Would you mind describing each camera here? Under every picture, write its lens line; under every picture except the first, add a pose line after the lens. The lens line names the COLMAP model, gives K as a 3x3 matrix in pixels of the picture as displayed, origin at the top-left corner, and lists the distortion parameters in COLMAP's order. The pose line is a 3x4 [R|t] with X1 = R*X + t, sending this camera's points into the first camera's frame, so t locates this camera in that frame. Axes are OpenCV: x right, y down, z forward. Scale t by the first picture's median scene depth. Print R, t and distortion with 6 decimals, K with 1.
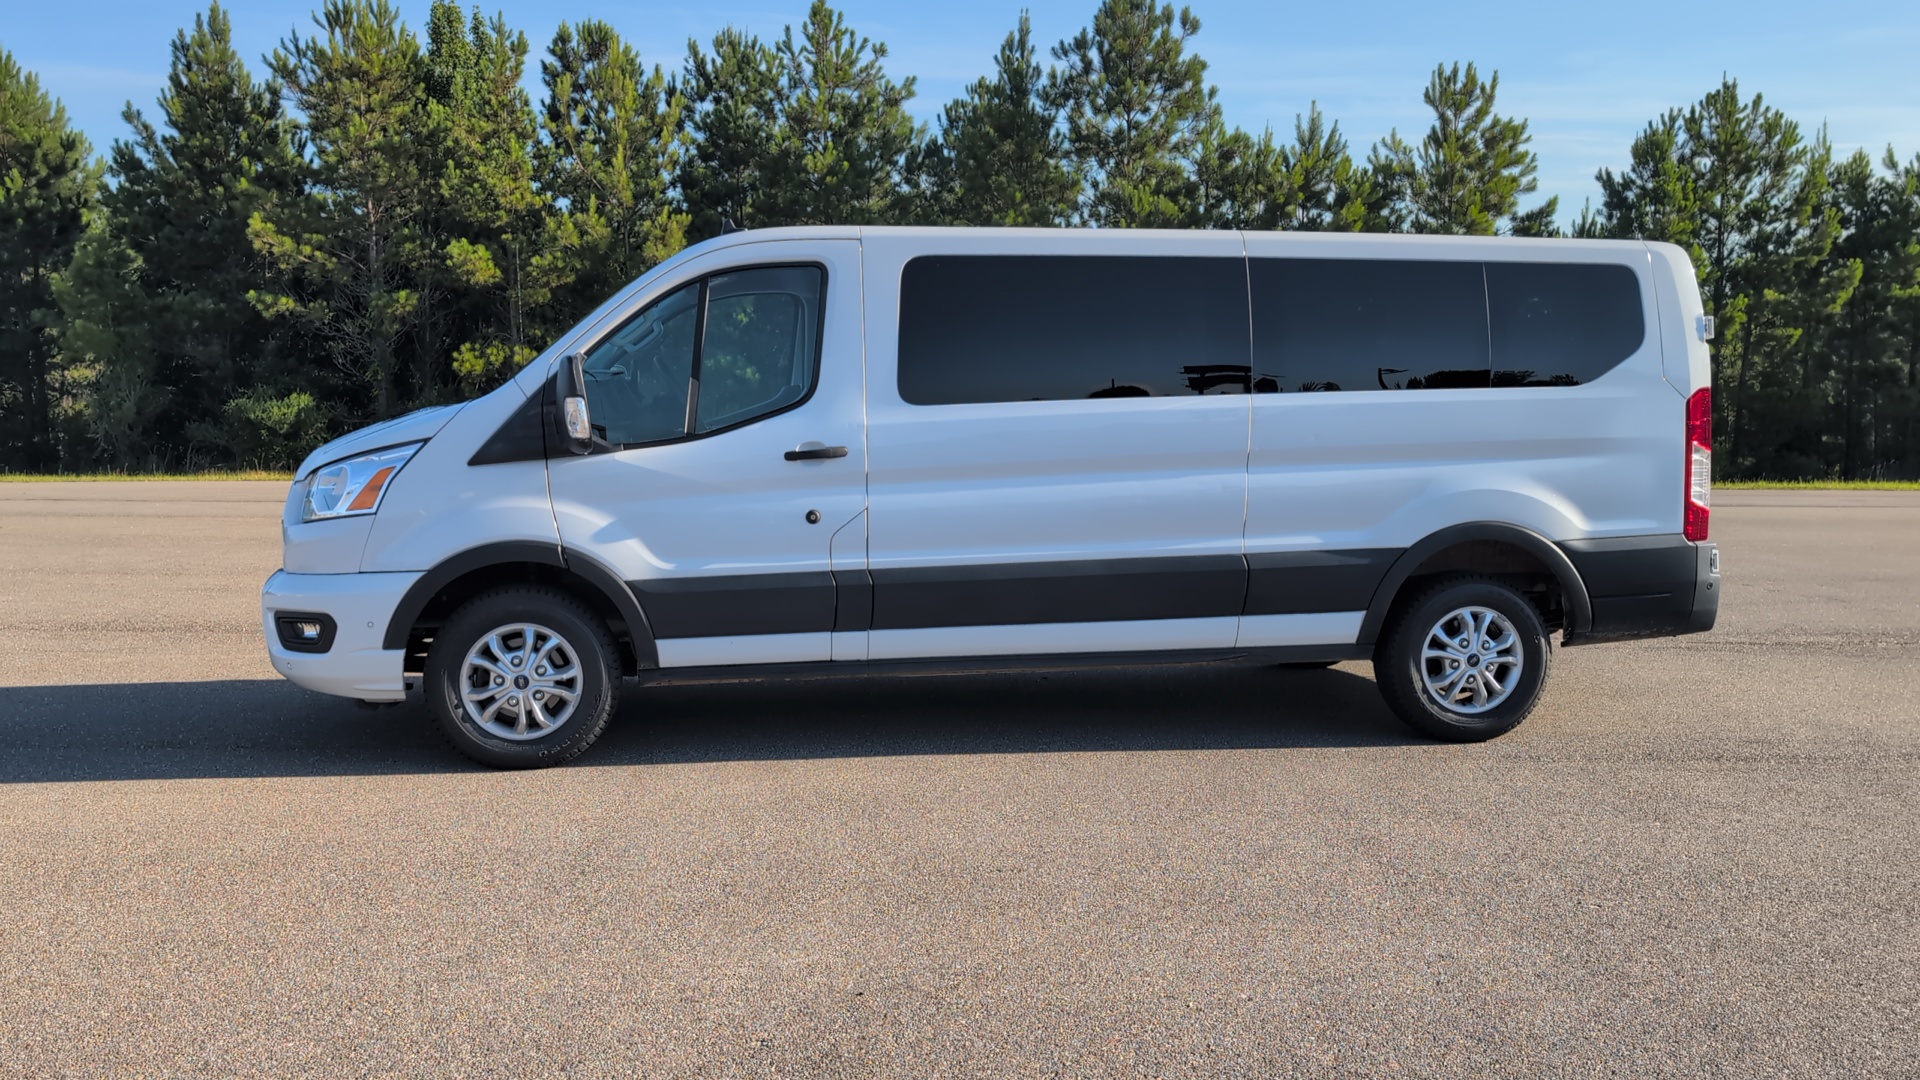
lens RADIAL K [[1593.3, 0, 960.0], [0, 1593.3, 540.0], [0, 0, 1]] dist [0.053213, -0.088277]
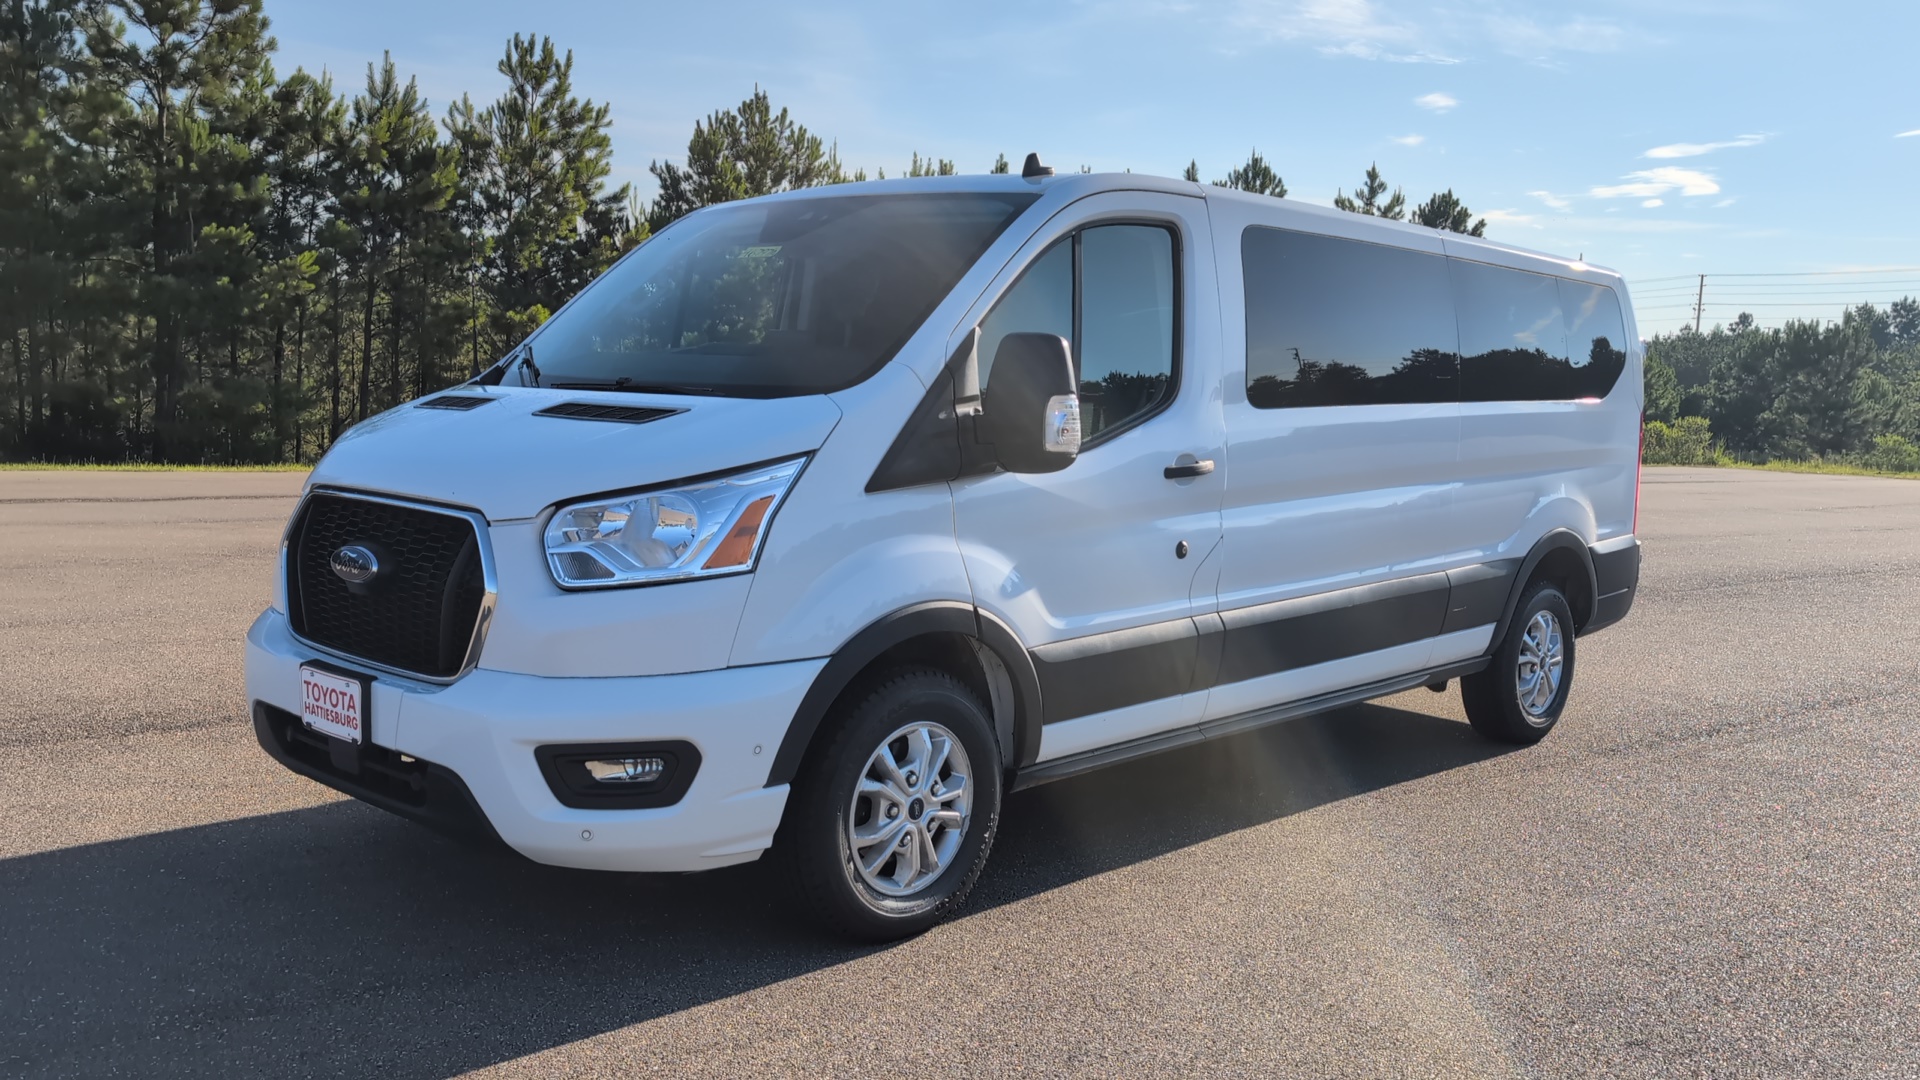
lens RADIAL K [[1593.3, 0, 960.0], [0, 1593.3, 540.0], [0, 0, 1]] dist [0.053213, -0.088277]
pose [[0.795537, -0.032577, 0.605028, -0.598111], [0.023184, 0.999459, 0.023331, -0.036596], [-0.605461, -0.004534, 0.795862, 0.403829]]
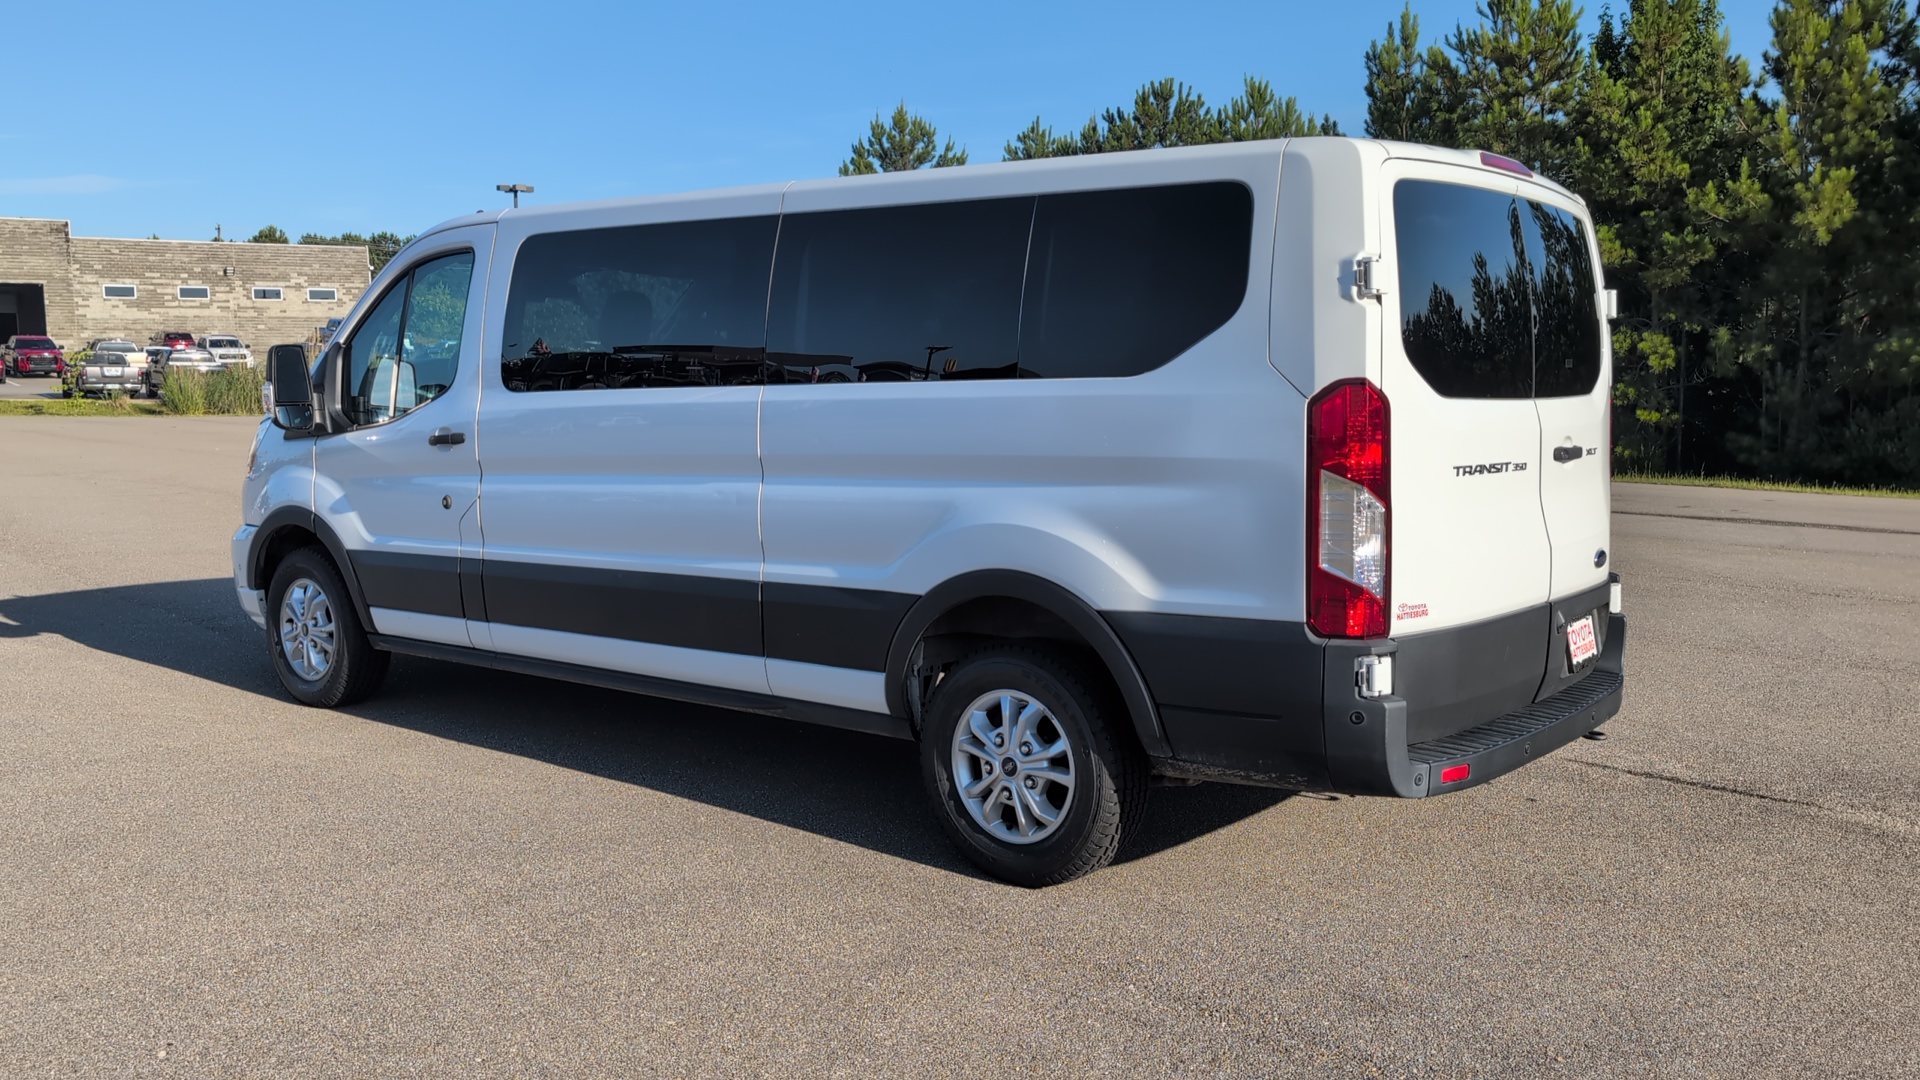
lens RADIAL K [[1593.3, 0, 960.0], [0, 1593.3, 540.0], [0, 0, 1]] dist [0.053213, -0.088277]
pose [[0.684163, 0.076543, -0.725301, 0.788820], [-0.071935, 0.996710, 0.037331, -0.047095], [0.725773, 0.026634, 0.687419, 0.492610]]
